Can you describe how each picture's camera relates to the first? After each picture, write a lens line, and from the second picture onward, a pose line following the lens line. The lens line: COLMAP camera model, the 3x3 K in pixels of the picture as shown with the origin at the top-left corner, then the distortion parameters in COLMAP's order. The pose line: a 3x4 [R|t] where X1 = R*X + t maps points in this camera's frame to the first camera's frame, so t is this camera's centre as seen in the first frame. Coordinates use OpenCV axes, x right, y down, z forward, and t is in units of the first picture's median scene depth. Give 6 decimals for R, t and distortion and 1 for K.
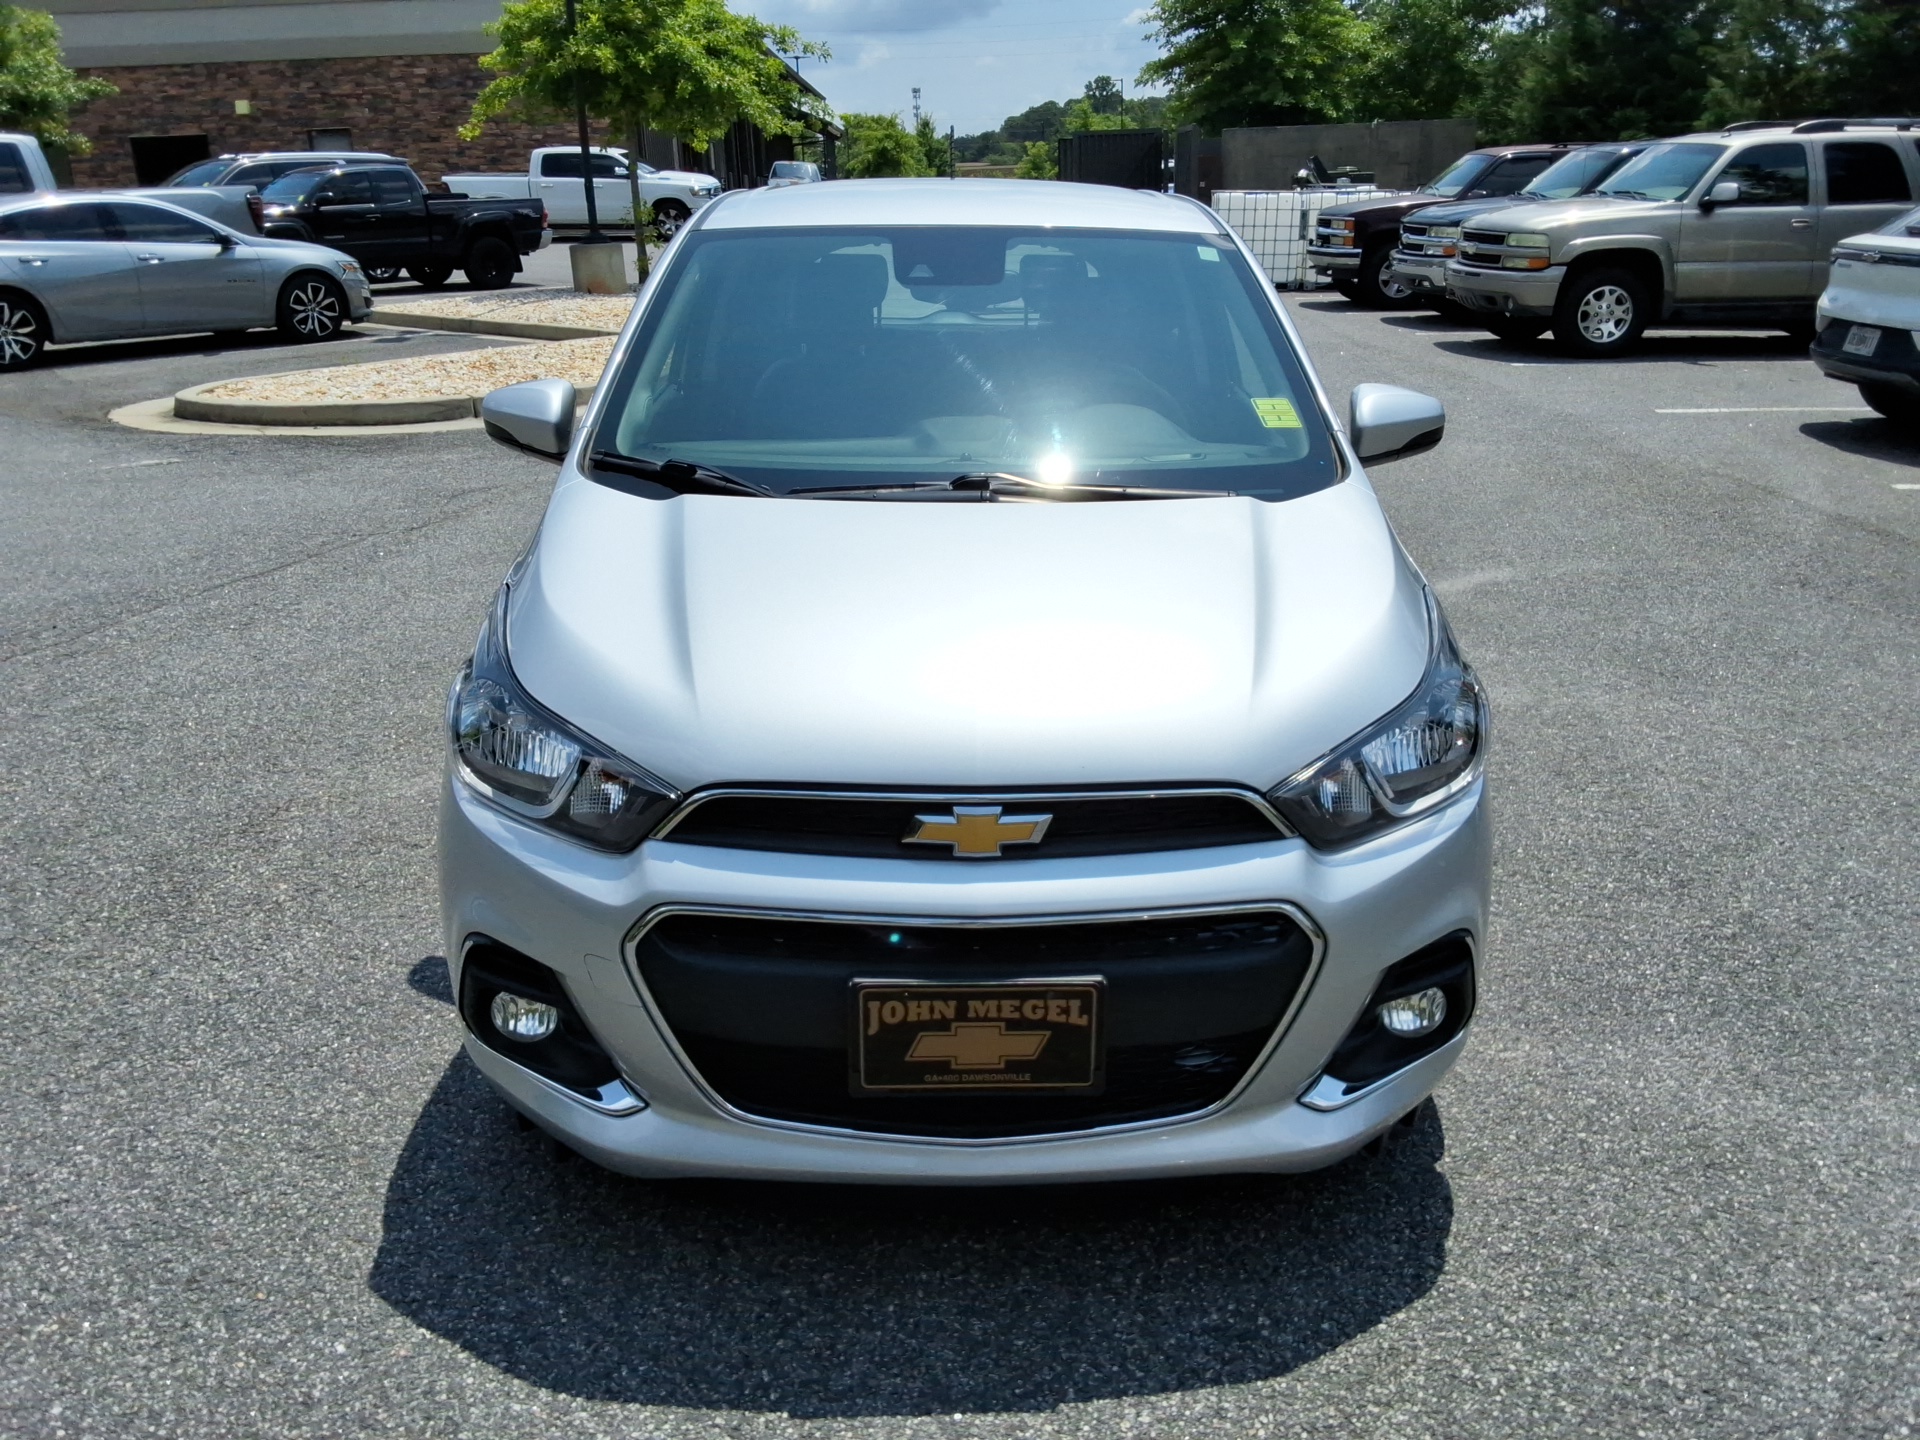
lens RADIAL K [[1546.0, 0, 971.7], [0, 1546.0, 711.8], [0, 0, 1]] dist [0.098293, -0.157658]
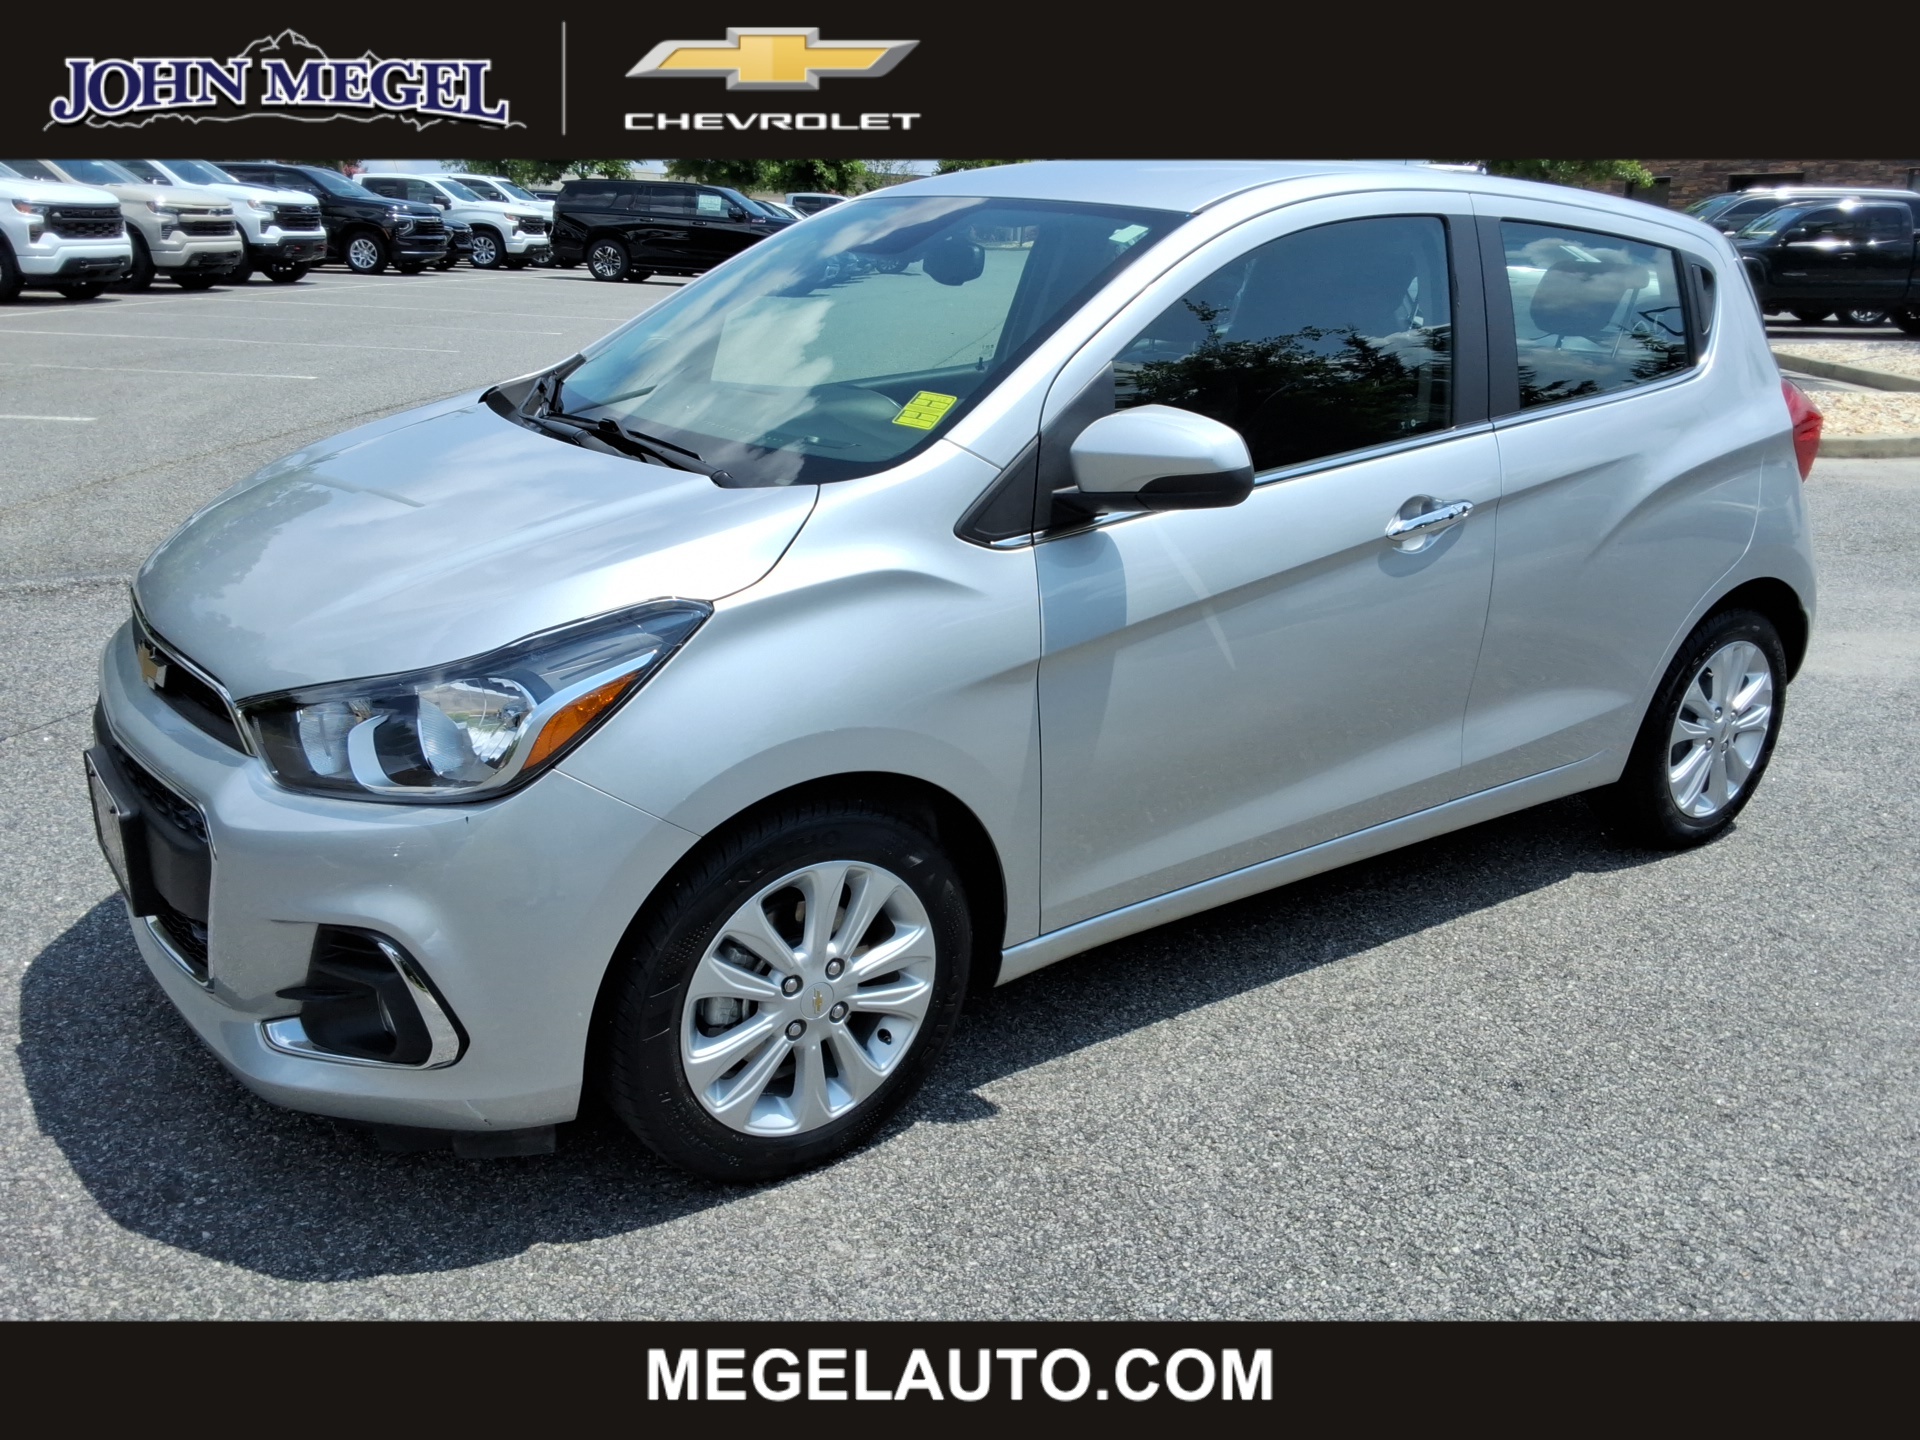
lens RADIAL K [[1546.0, 0, 957.6], [0, 1546.0, 690.9], [0, 0, 1]] dist [0.098293, -0.157658]
pose [[0.568270, 0.255439, -0.782189, 1.193748], [-0.283679, 0.953135, 0.105169, -0.187695], [0.772396, 0.162127, 0.614101, 0.683759]]
